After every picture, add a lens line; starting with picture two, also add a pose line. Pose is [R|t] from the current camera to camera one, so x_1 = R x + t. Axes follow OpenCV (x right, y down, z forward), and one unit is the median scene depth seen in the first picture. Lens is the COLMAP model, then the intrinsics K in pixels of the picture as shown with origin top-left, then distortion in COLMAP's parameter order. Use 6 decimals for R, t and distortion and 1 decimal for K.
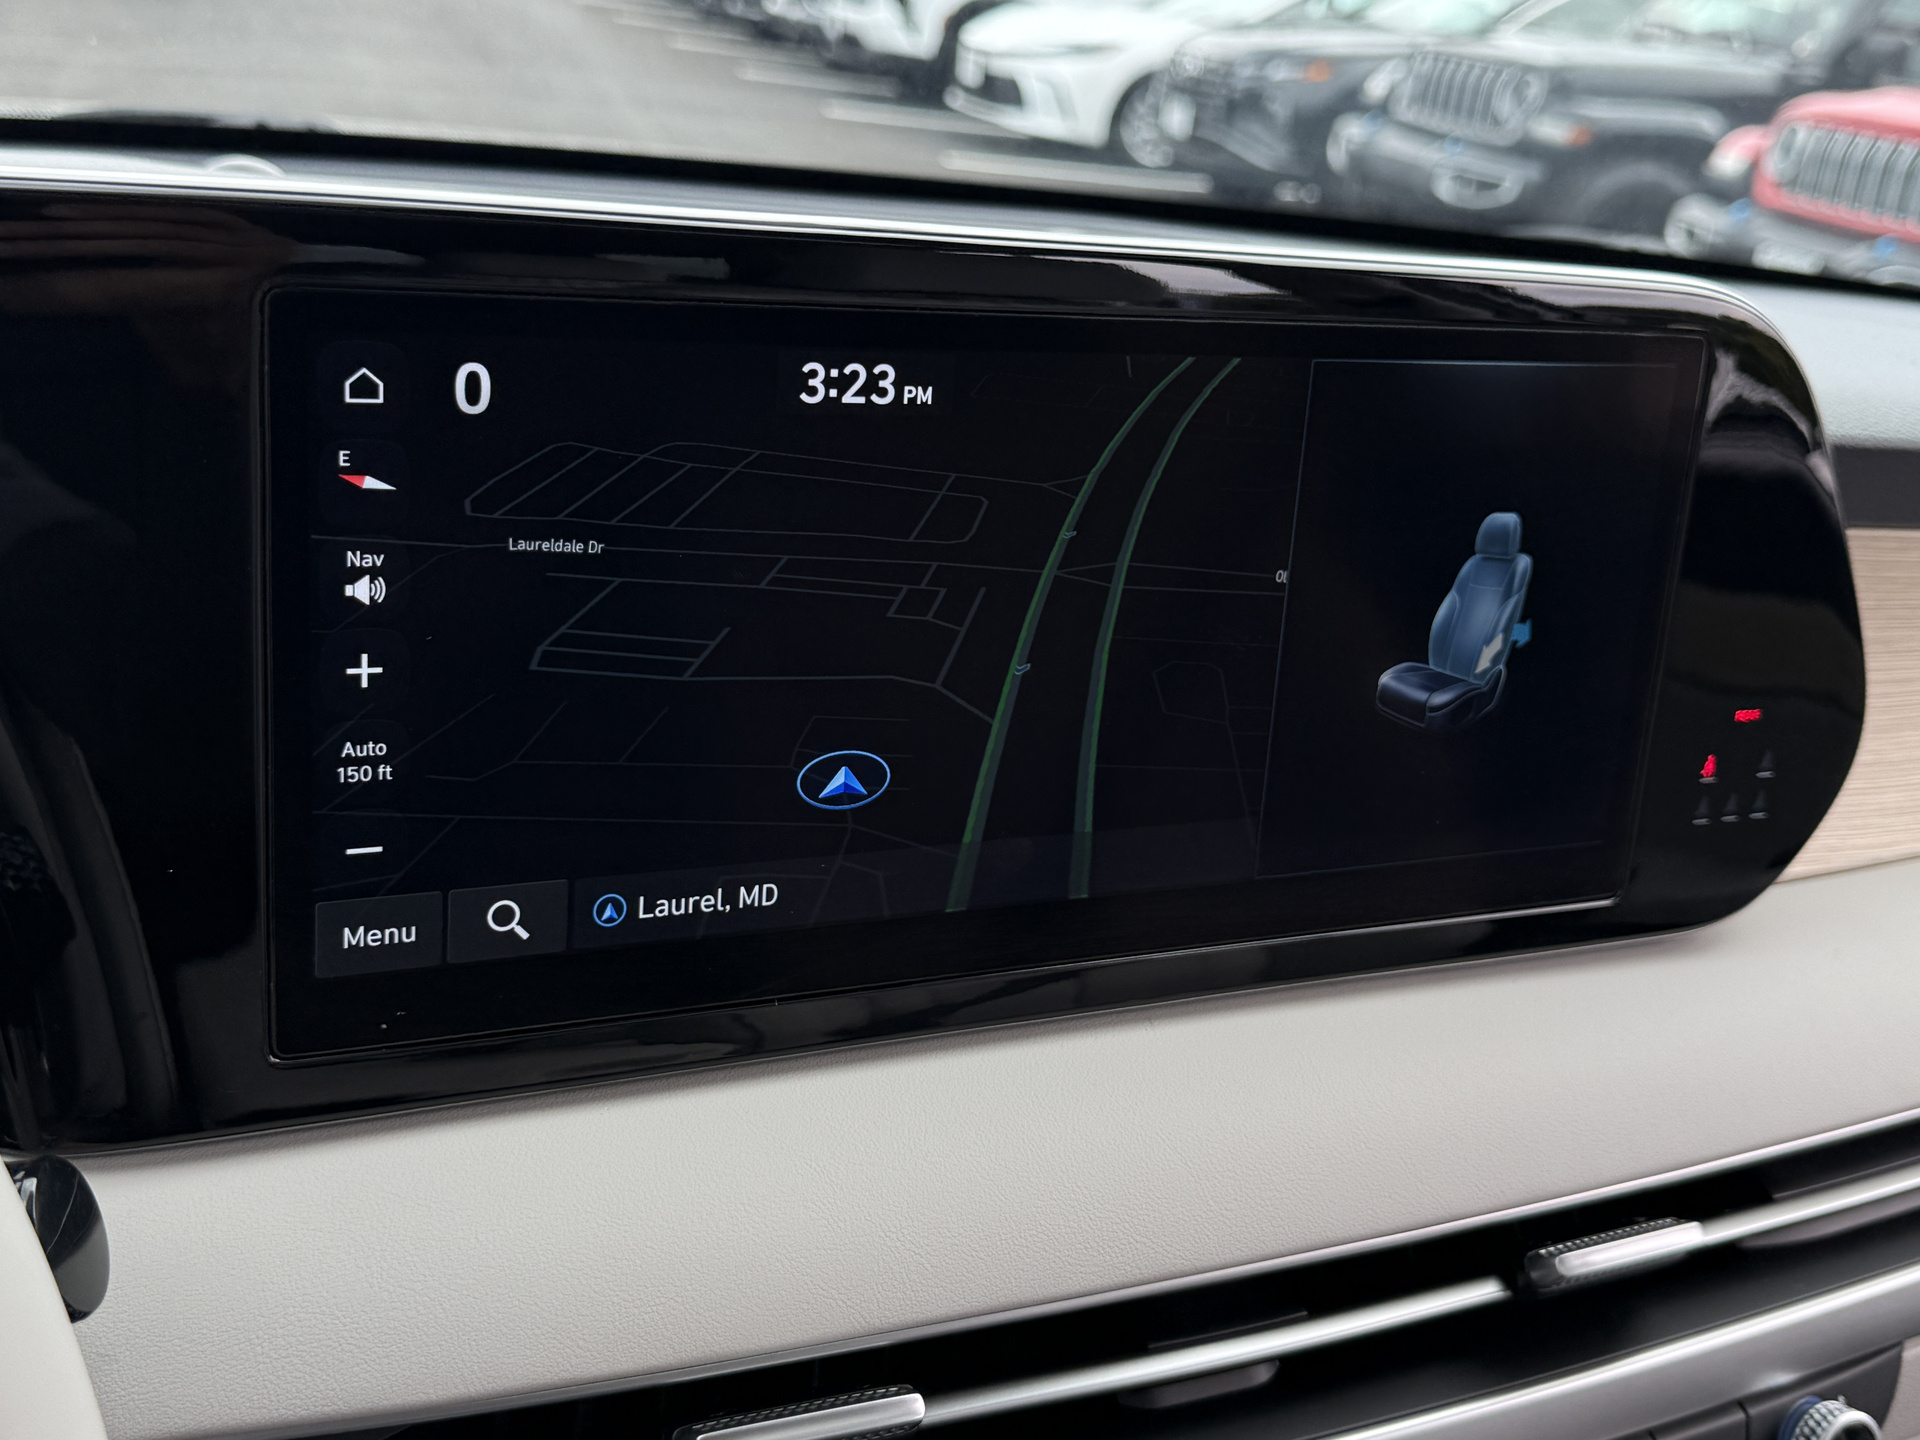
lens RADIAL K [[2107.2, 0, 964.1], [0, 2107.2, 701.3], [0, 0, 1]] dist [0.042027, 0.000000]
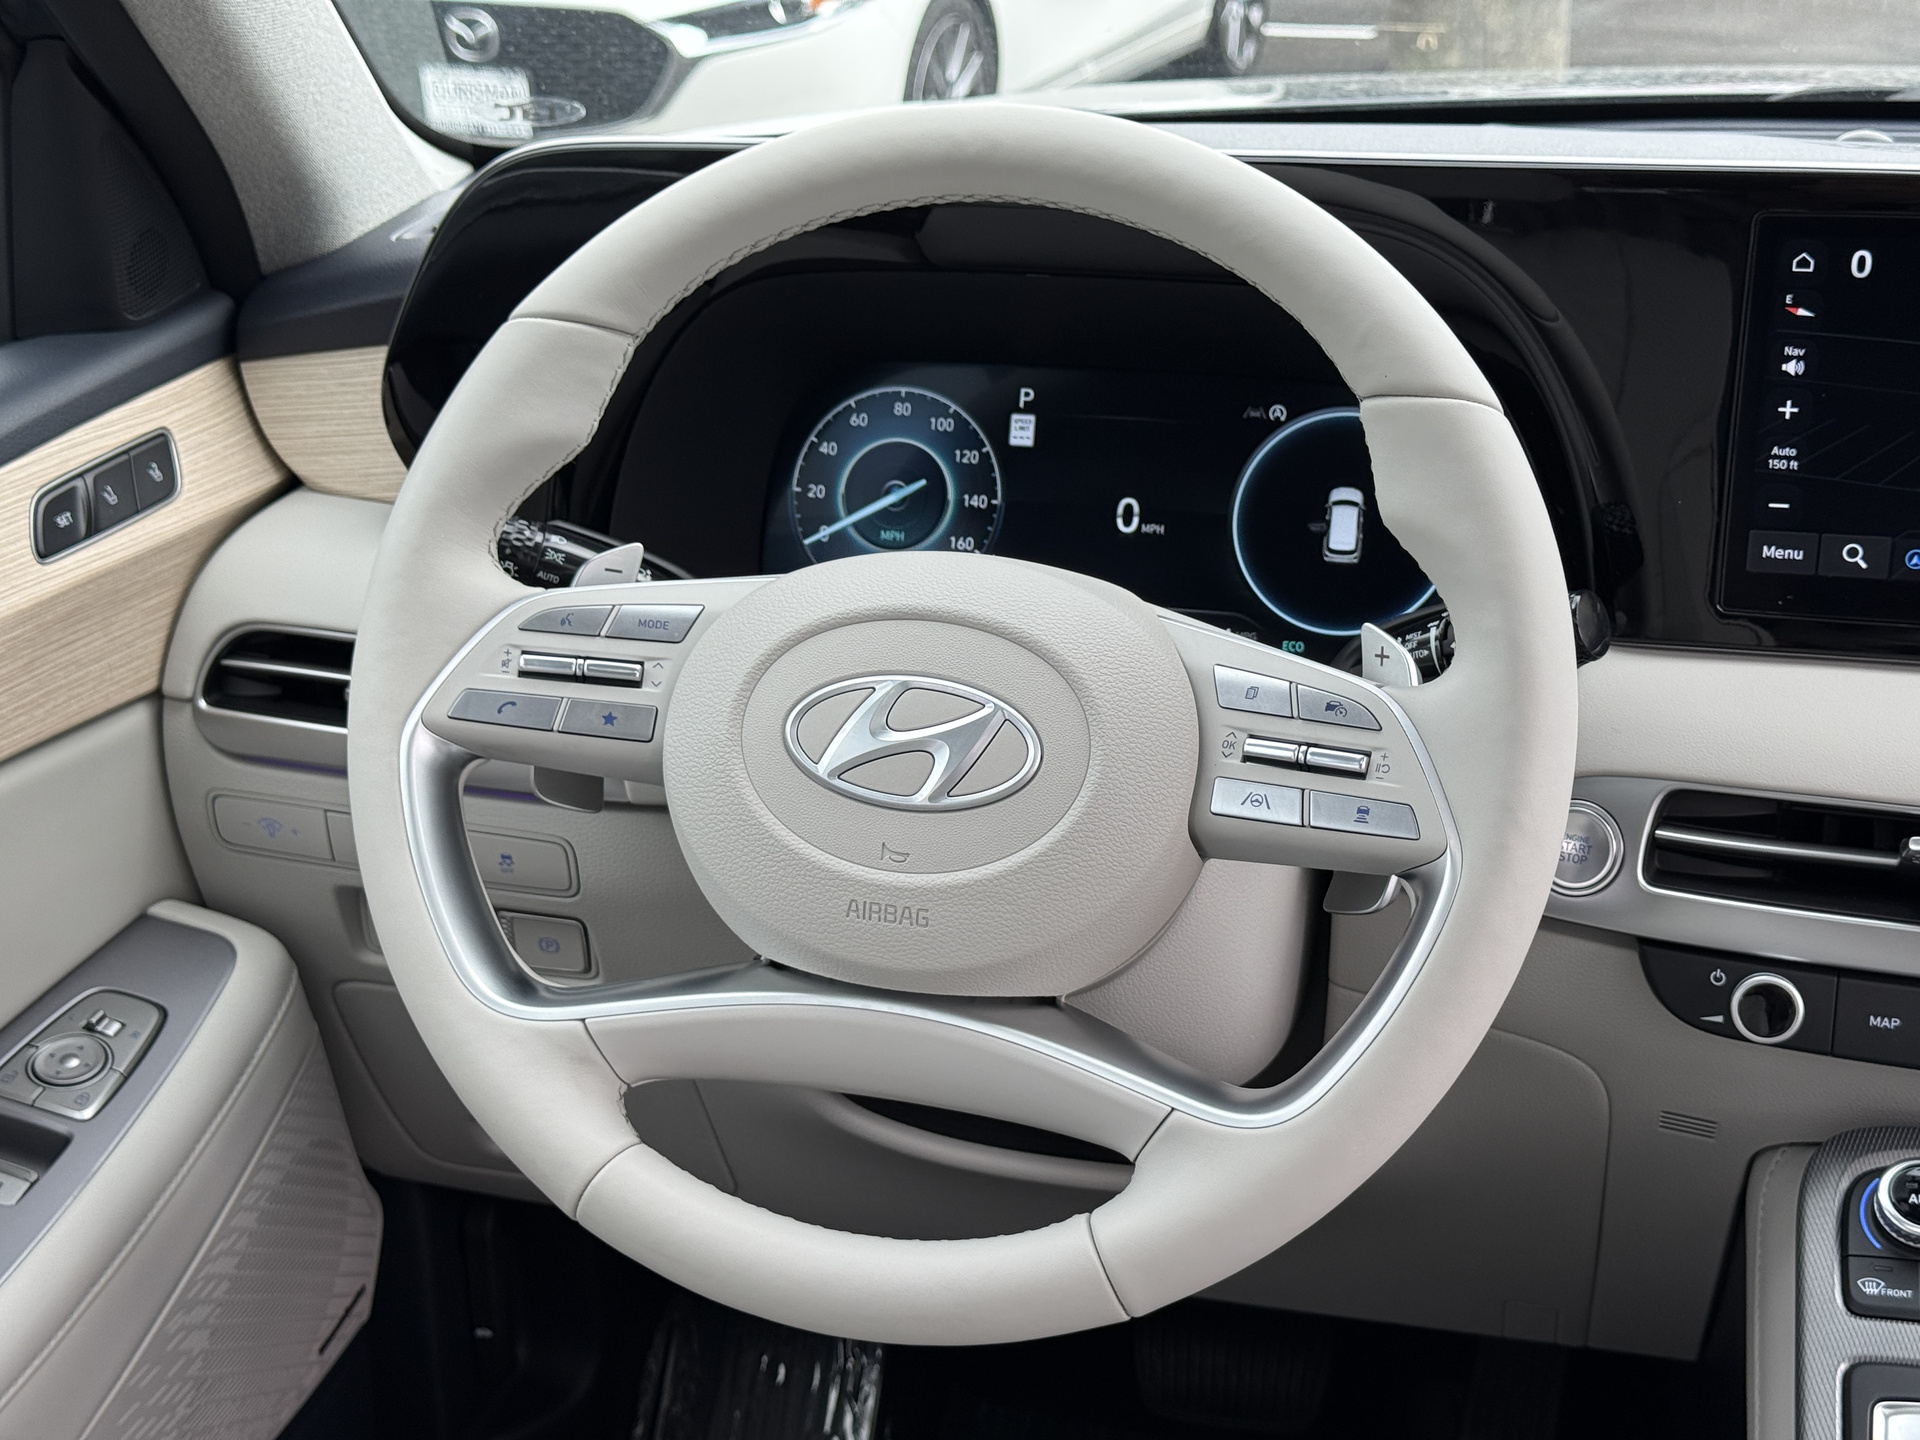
lens RADIAL K [[2709.2, 0, 961.2], [0, 2709.2, 745.8], [0, 0, 1]] dist [0.107062, 0.000000]
pose [[0.745615, 0.116039, -0.656196, 0.818362], [-0.123981, 0.991685, 0.034490, 0.291637], [0.654742, 0.055639, 0.753801, -1.350037]]
